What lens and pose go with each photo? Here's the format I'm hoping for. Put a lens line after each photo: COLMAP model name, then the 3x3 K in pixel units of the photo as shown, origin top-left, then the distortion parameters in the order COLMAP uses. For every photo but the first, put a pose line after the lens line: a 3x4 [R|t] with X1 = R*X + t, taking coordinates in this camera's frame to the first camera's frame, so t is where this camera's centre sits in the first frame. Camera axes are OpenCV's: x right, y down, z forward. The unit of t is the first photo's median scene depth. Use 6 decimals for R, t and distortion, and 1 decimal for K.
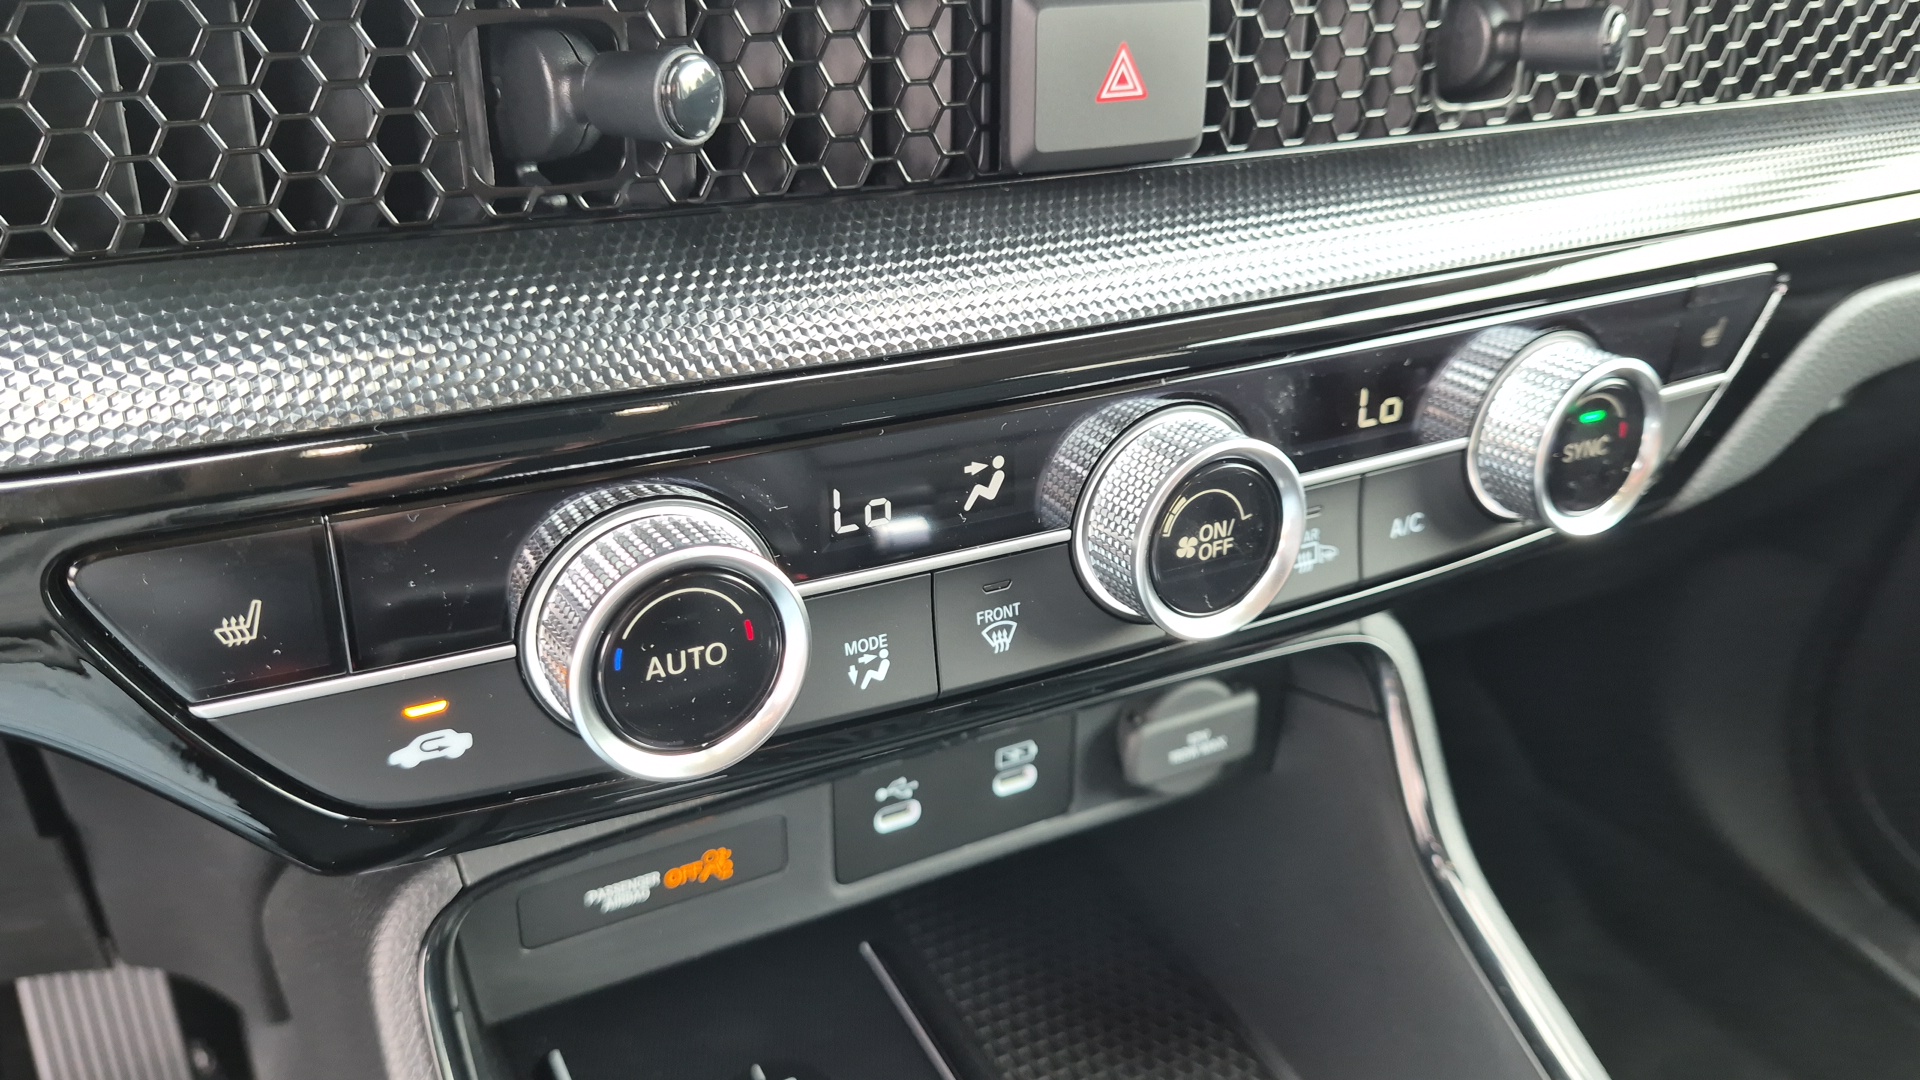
lens RADIAL K [[1591.0, 0, 960.0], [0, 1591.0, 540.0], [0, 0, 1]] dist [0.010111, 0.001257]
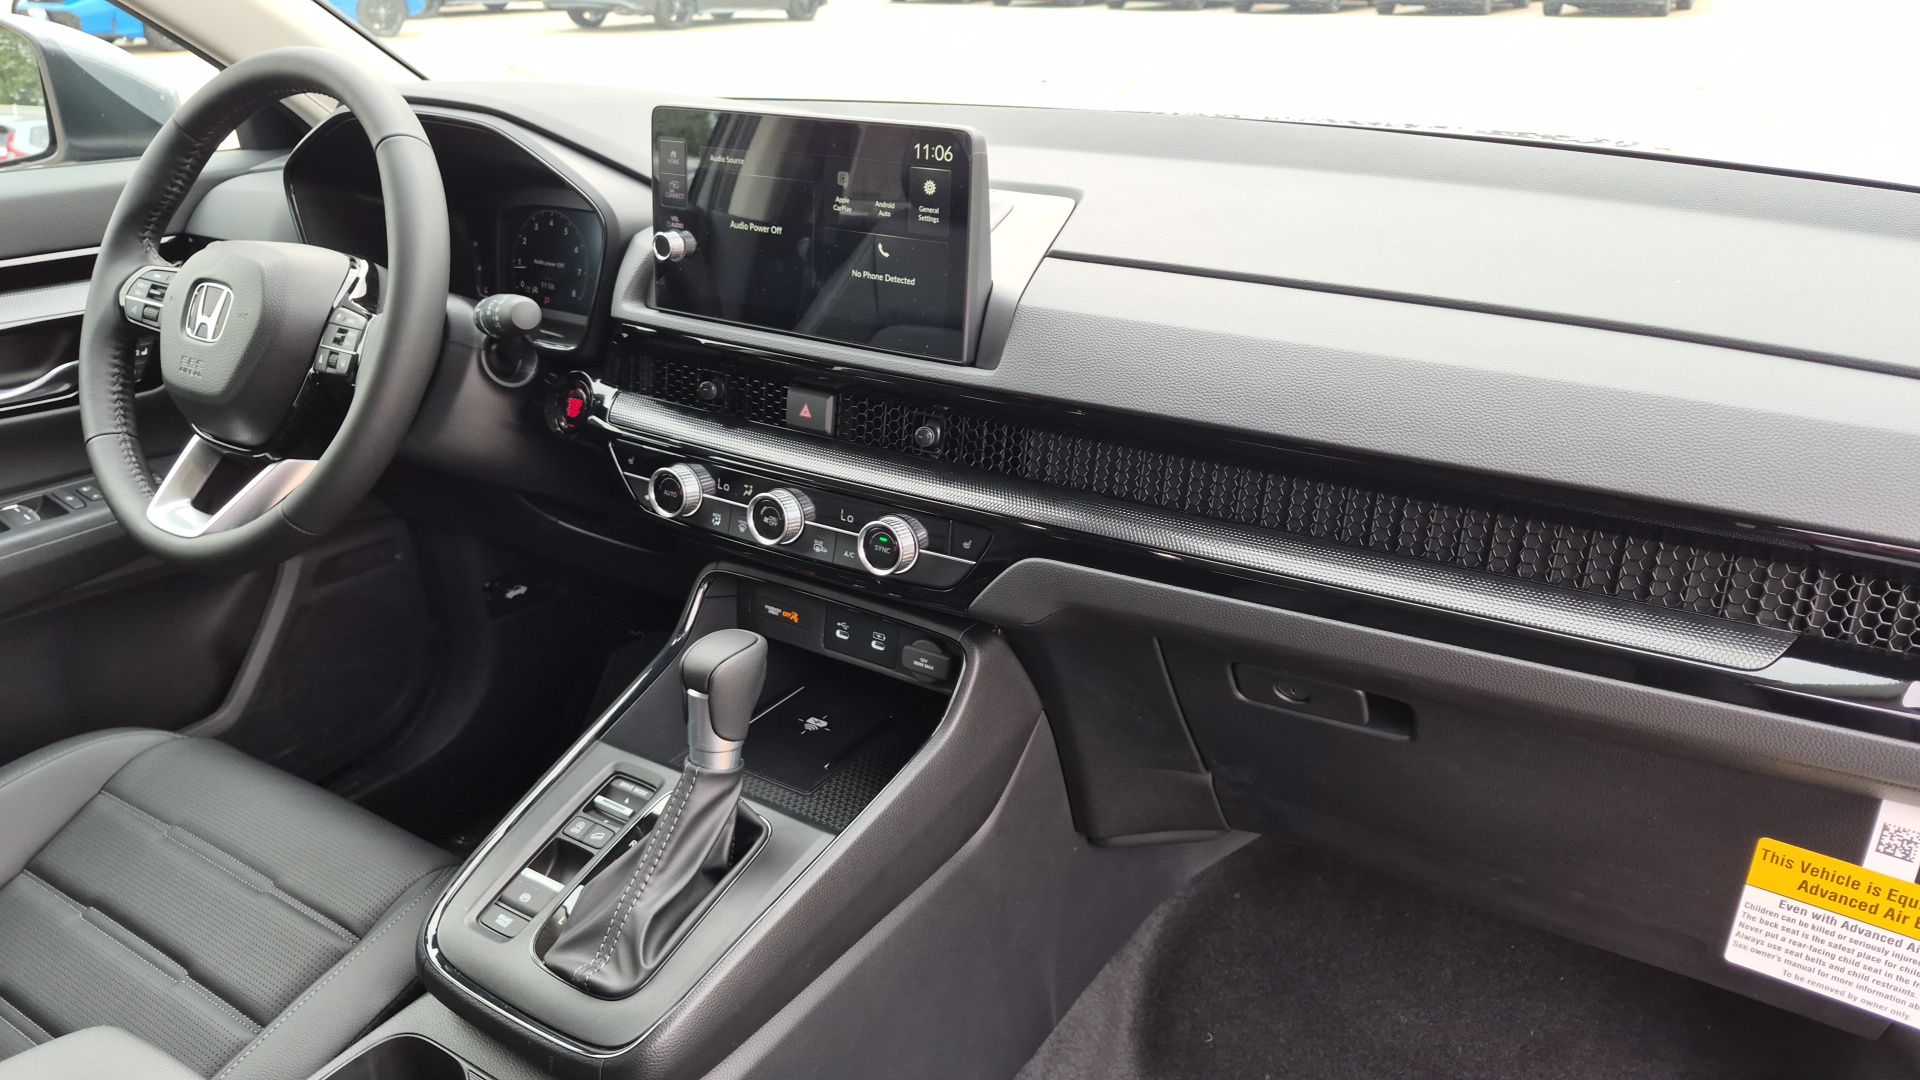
lens RADIAL K [[1319.5, 0, 968.3], [0, 1319.5, 534.3], [0, 0, 1]] dist [0.099681, -0.094973]
pose [[0.461914, 0.256518, -0.849019, 2.720635], [-0.420337, 0.906245, 0.045121, -0.277394], [0.780994, 0.336033, 0.526432, -0.303248]]
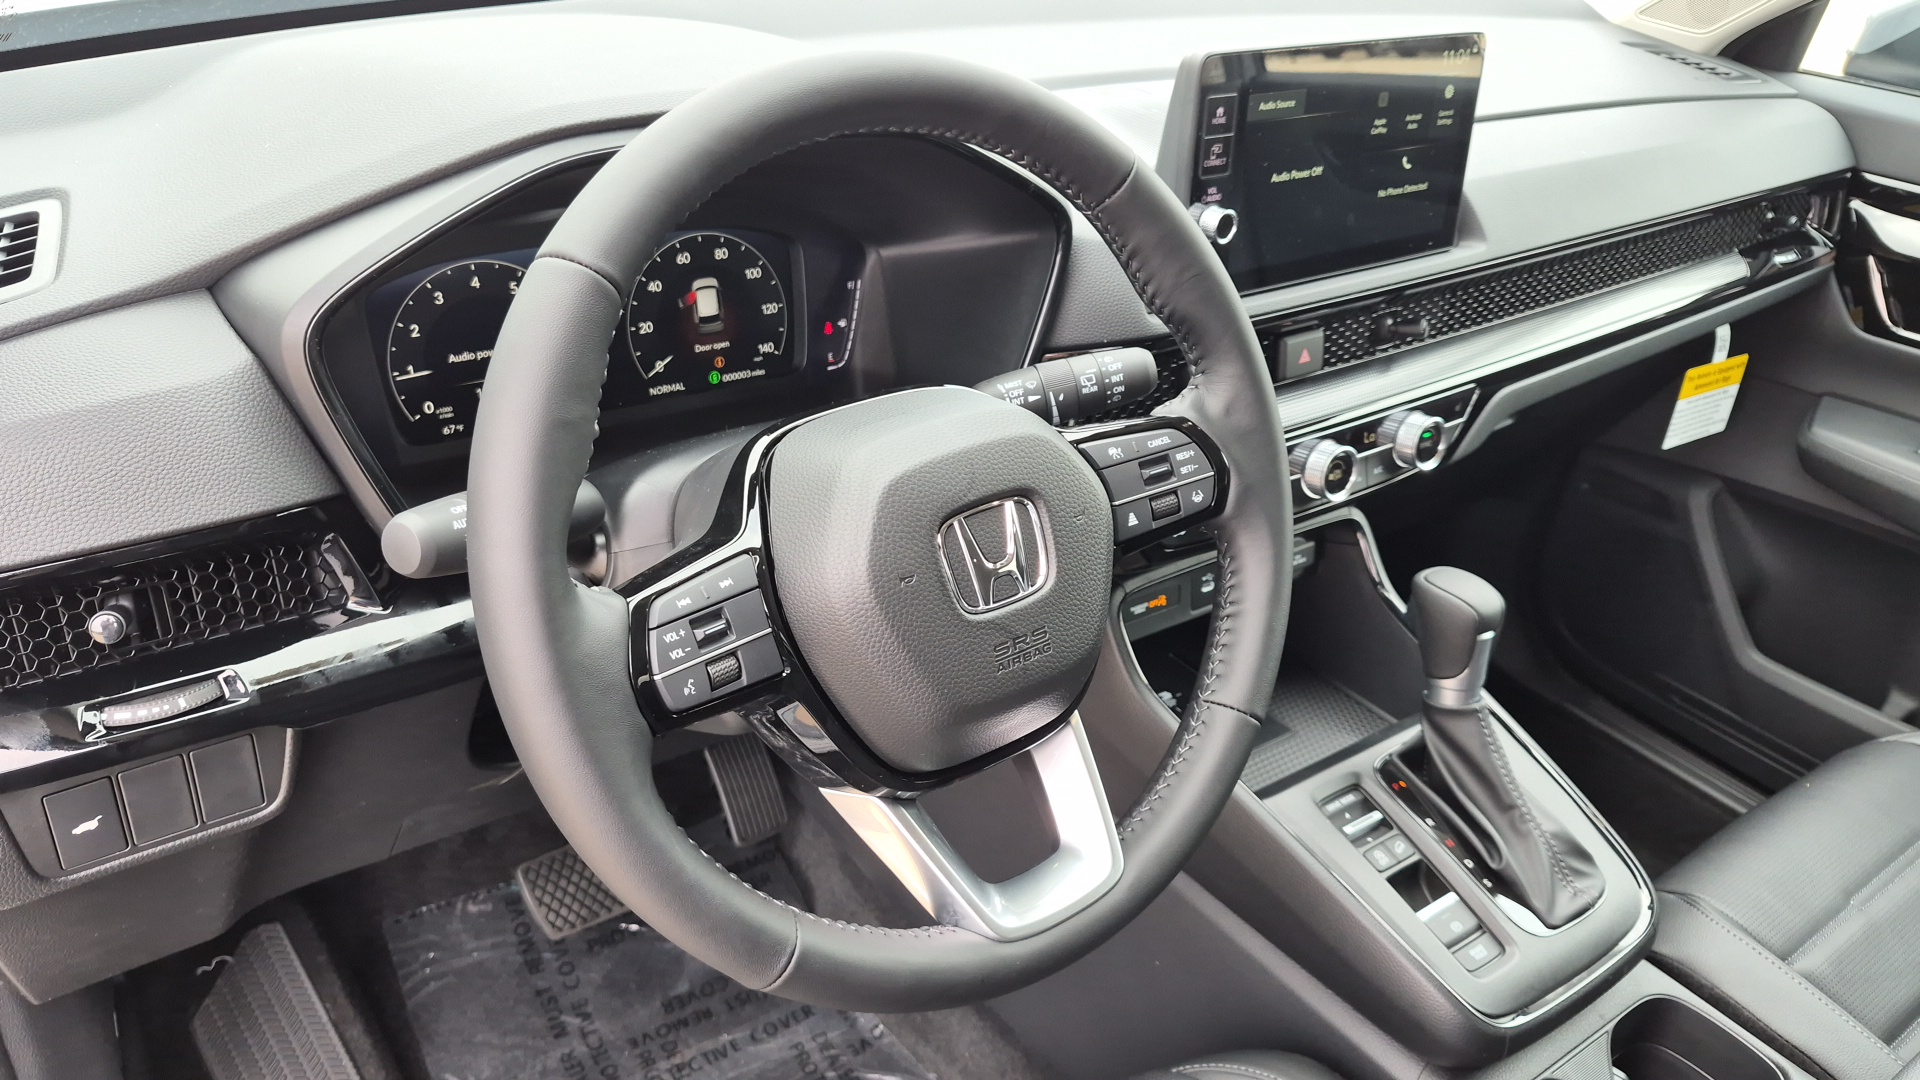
lens RADIAL K [[1466.5, 0, 960.0], [0, 1466.5, 540.0], [0, 0, 1]] dist [0.082485, -0.003471]
pose [[0.991094, -0.079999, 0.106455, -0.947286], [0.083377, 0.996134, -0.027665, 0.150431], [-0.103830, 0.036294, 0.993933, -2.033417]]
